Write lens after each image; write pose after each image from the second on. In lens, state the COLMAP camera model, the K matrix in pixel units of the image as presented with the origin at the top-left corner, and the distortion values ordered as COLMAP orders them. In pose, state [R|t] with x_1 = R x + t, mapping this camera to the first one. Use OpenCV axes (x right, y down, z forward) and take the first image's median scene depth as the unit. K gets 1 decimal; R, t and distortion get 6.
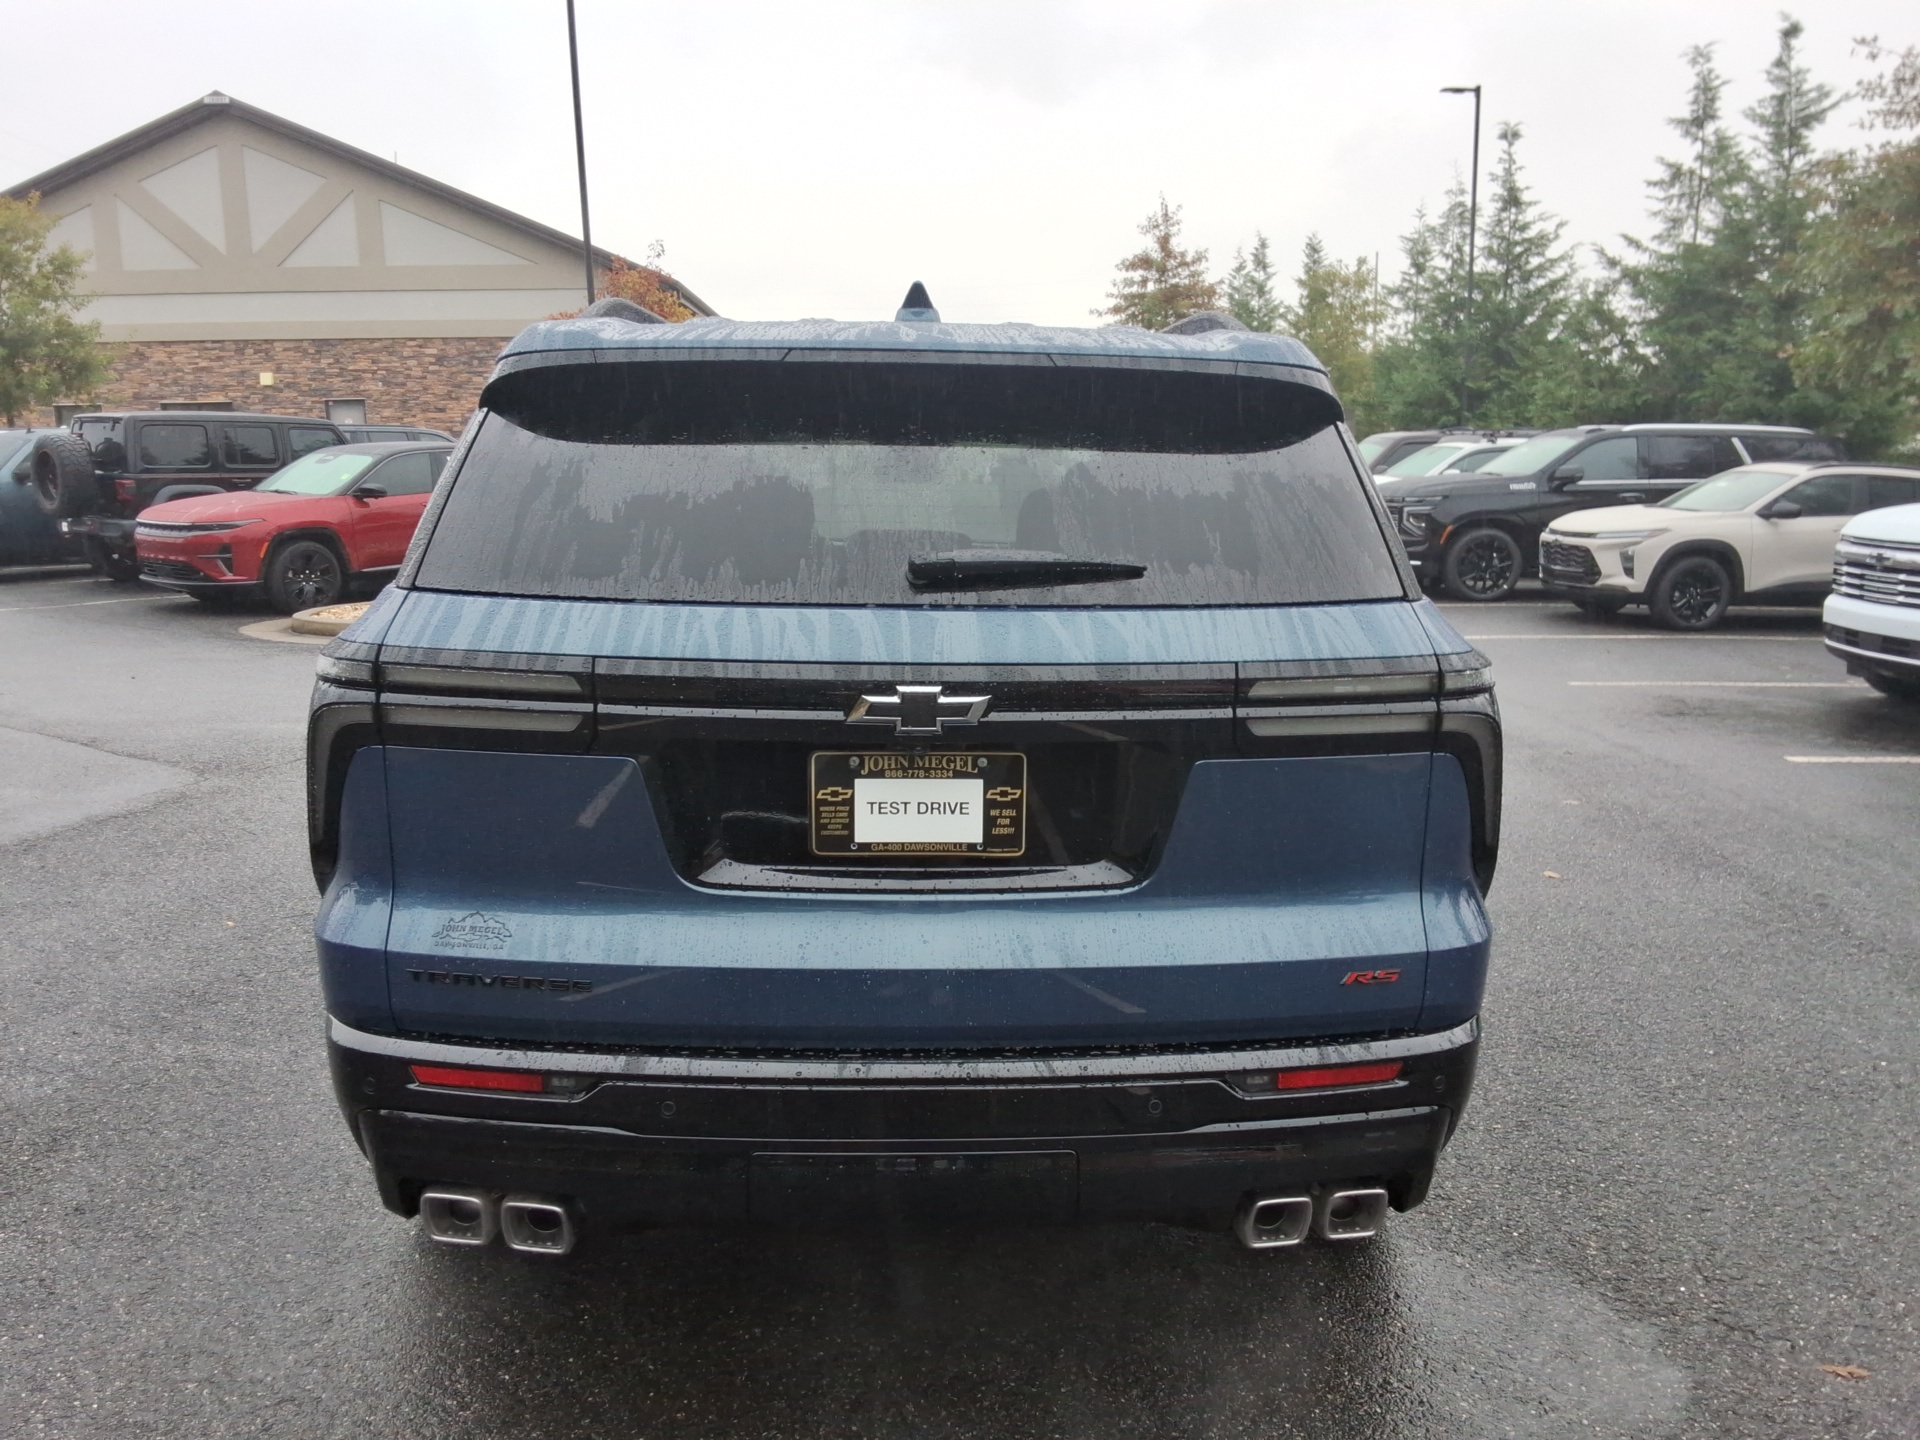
lens RADIAL K [[1546.2, 0, 968.4], [0, 1546.2, 728.1], [0, 0, 1]] dist [0.132933, -0.205308]
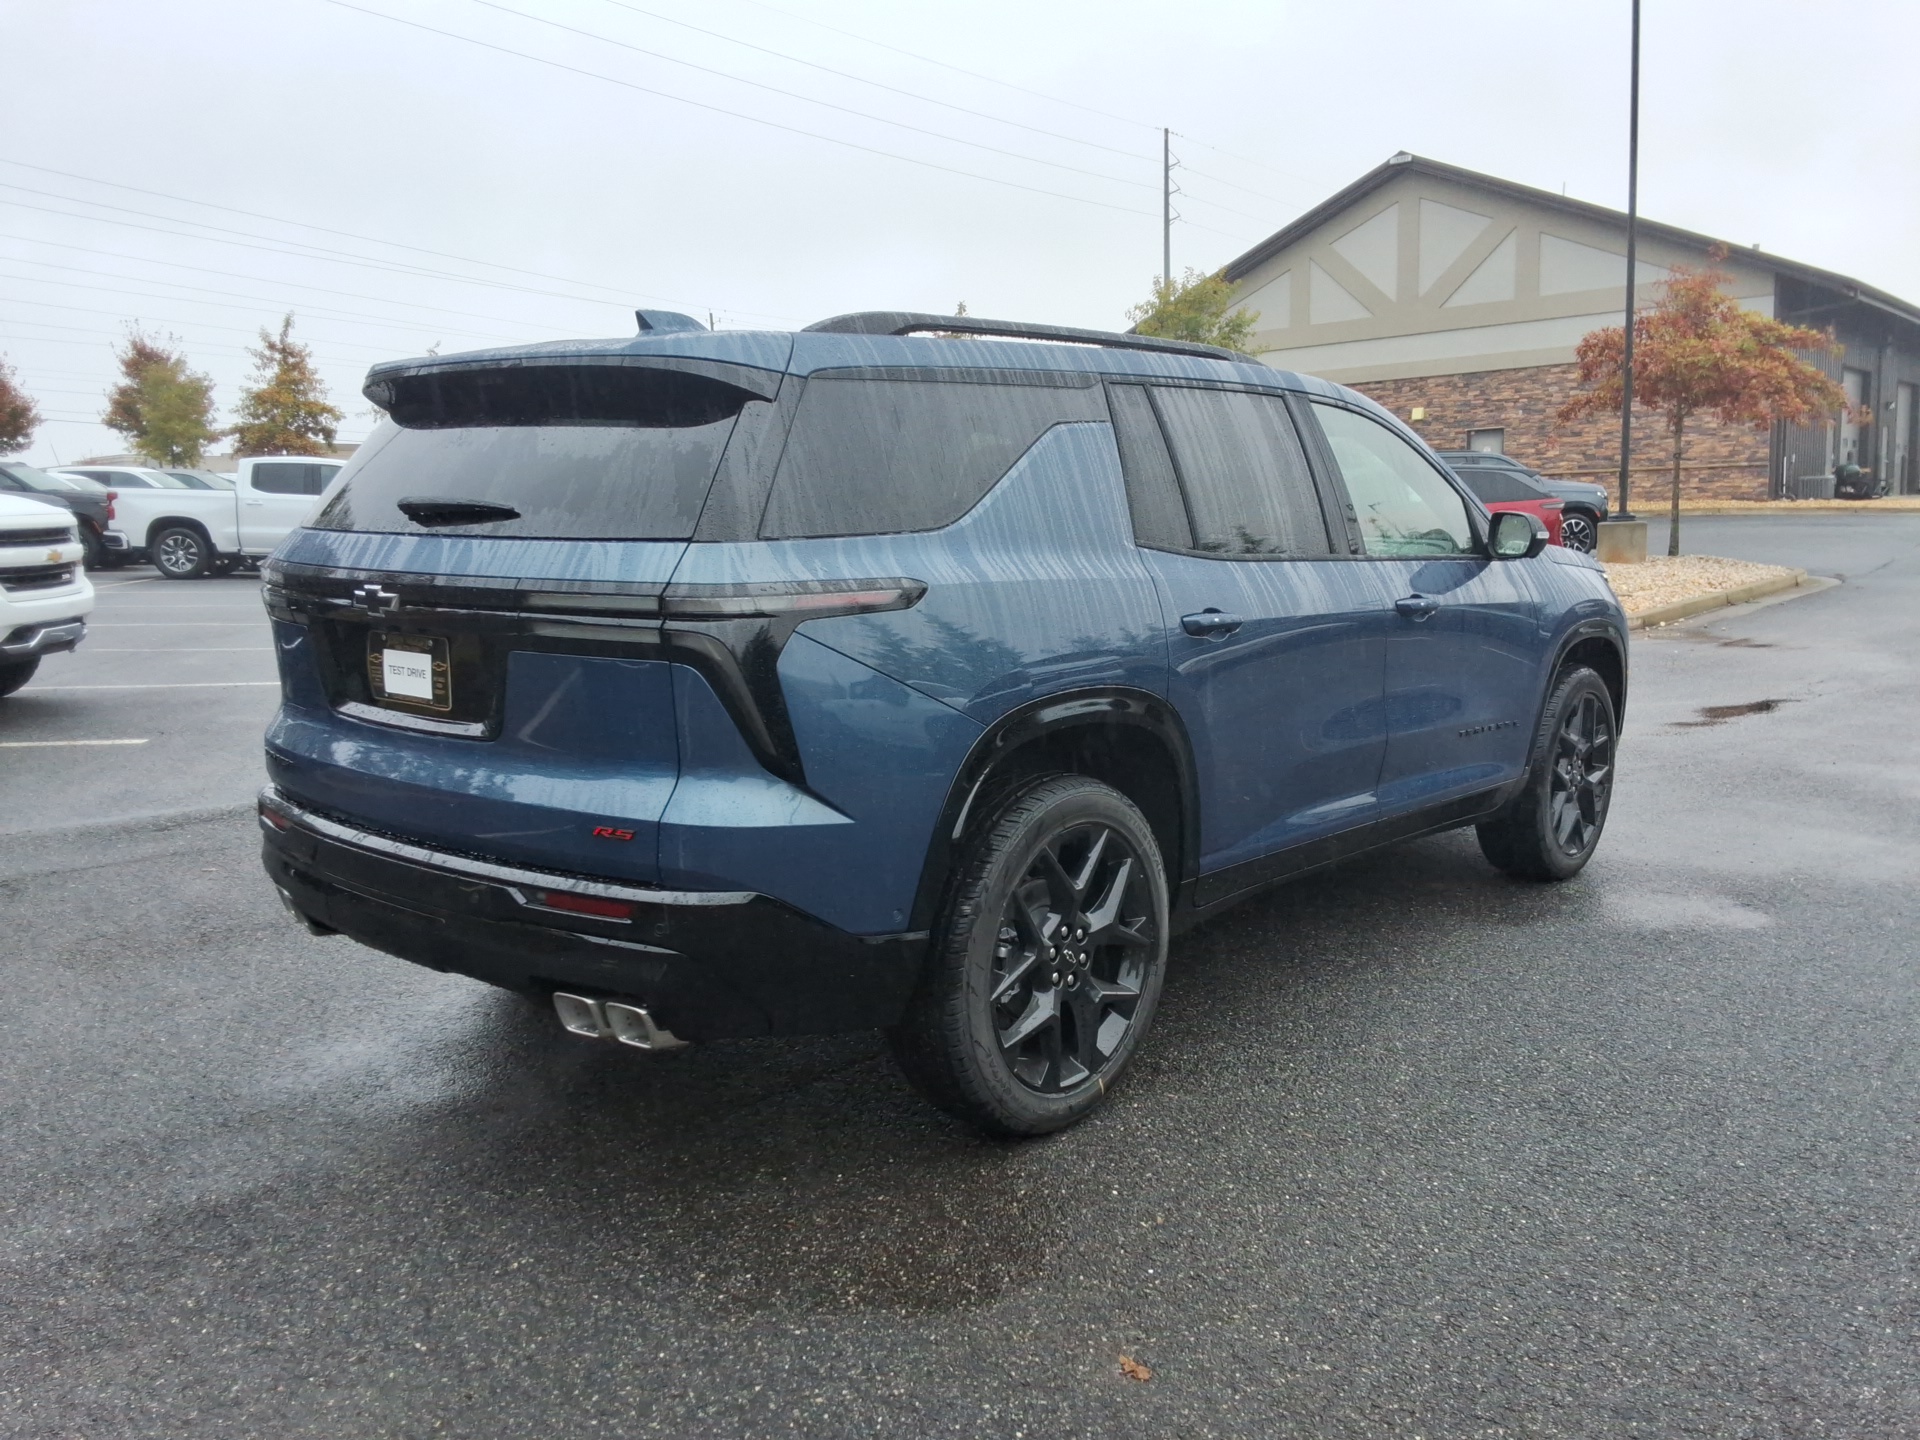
lens RADIAL K [[1546.2, 0, 968.4], [0, 1546.2, 728.1], [0, 0, 1]] dist [0.132933, -0.205308]
pose [[0.726451, 0.091307, -0.681126, 0.111361], [-0.103977, 0.994328, 0.022397, 0.001302], [0.679307, 0.054551, 0.731824, 0.022097]]
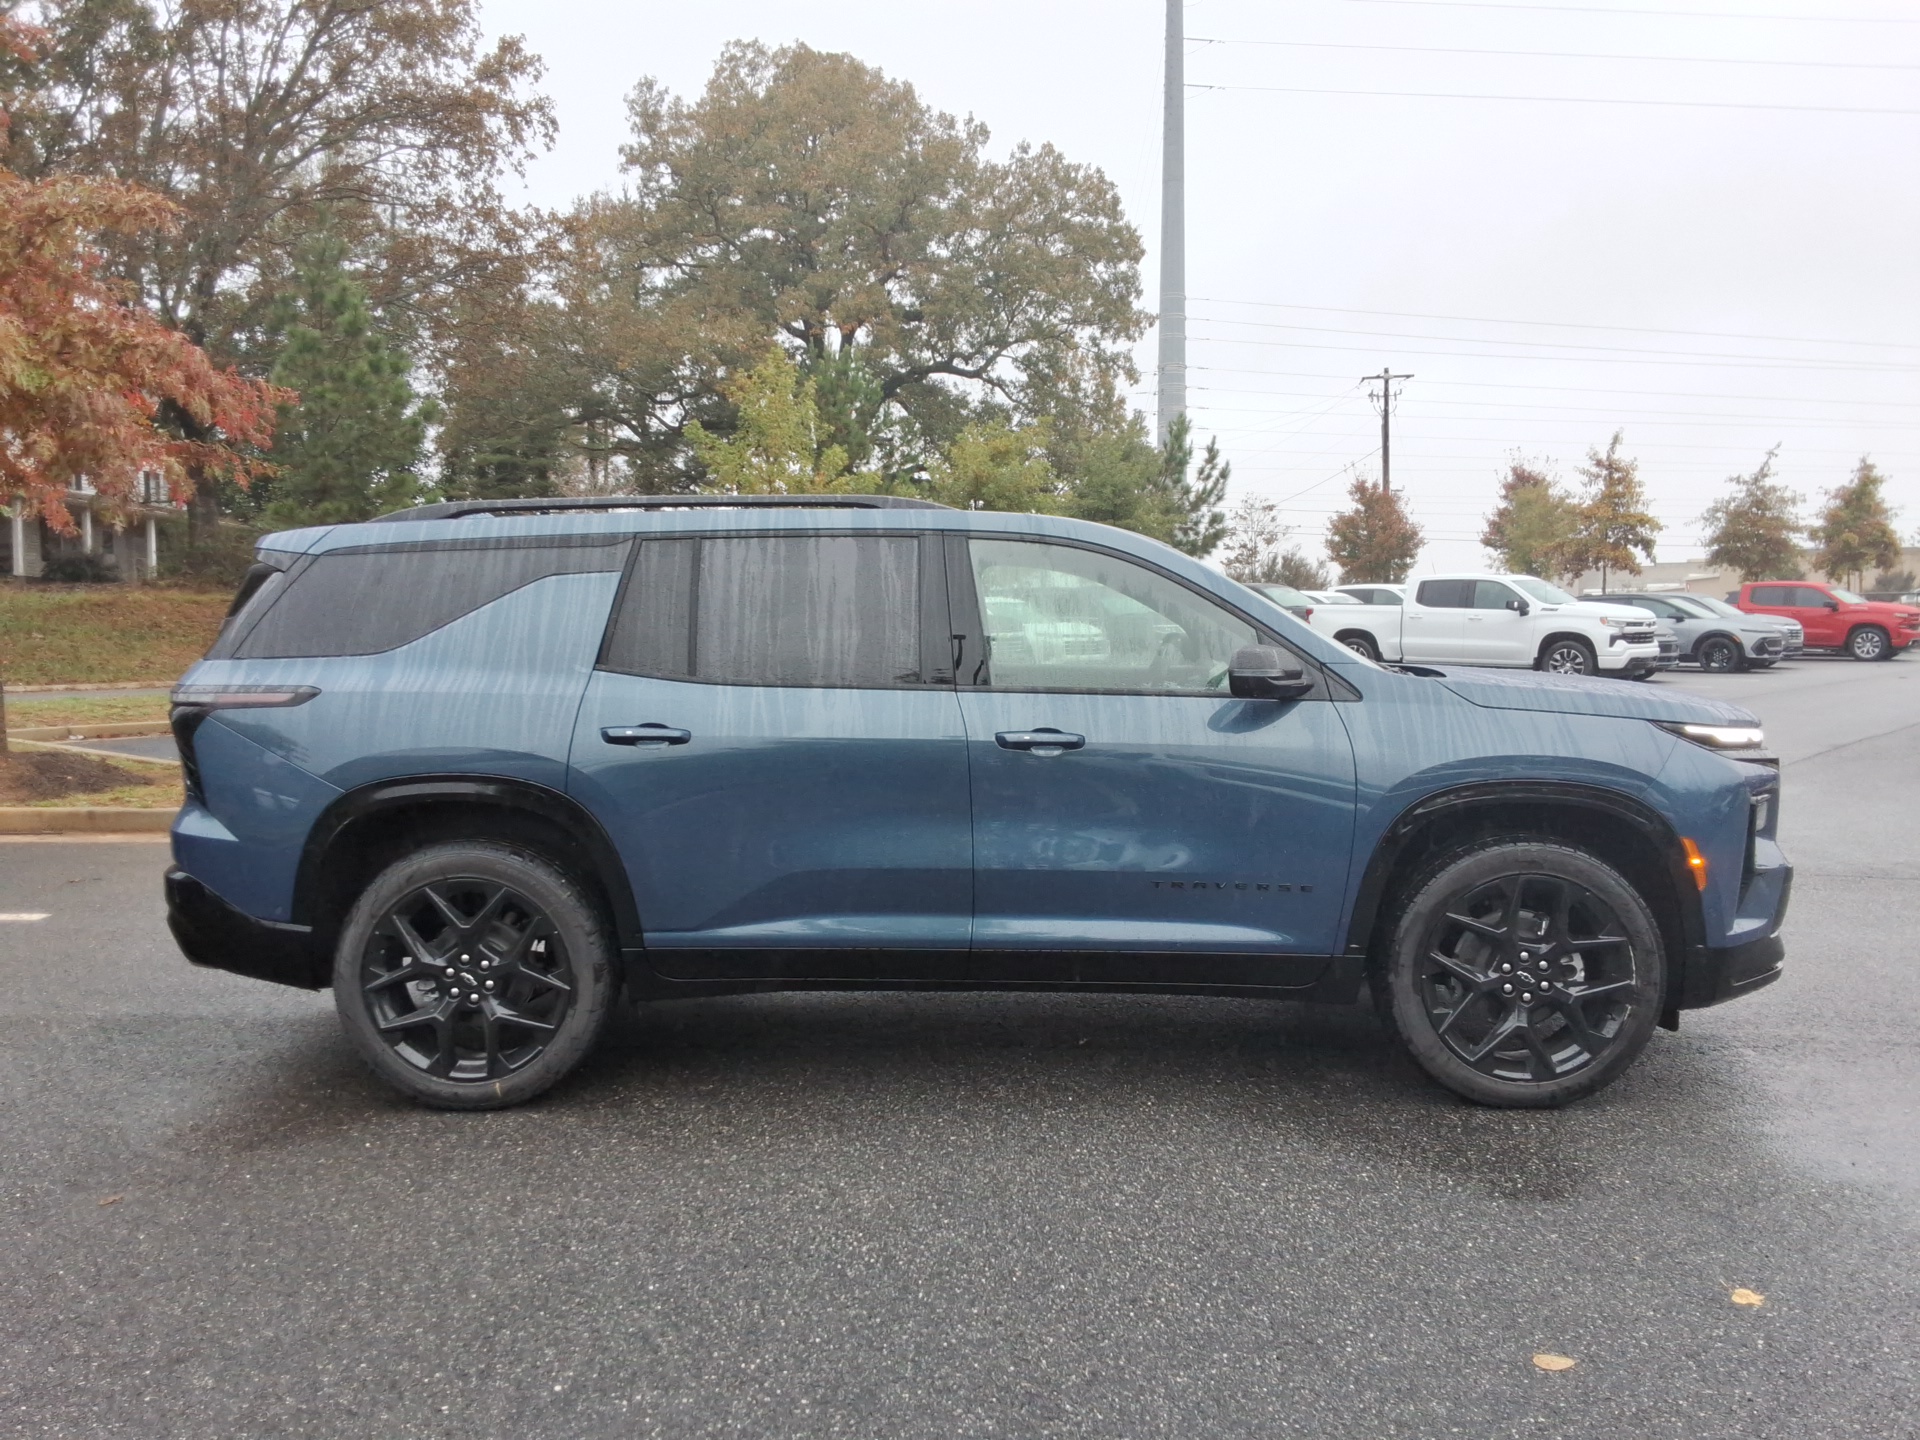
lens RADIAL K [[1567.7, 0, 959.4], [0, 1567.7, 697.6], [0, 0, 1]] dist [0.128954, -0.215199]
pose [[-0.078658, 0.047527, -0.995768, 0.198007], [-0.155026, 0.986128, 0.059313, -0.026534], [0.984774, 0.159036, -0.070198, 0.182888]]
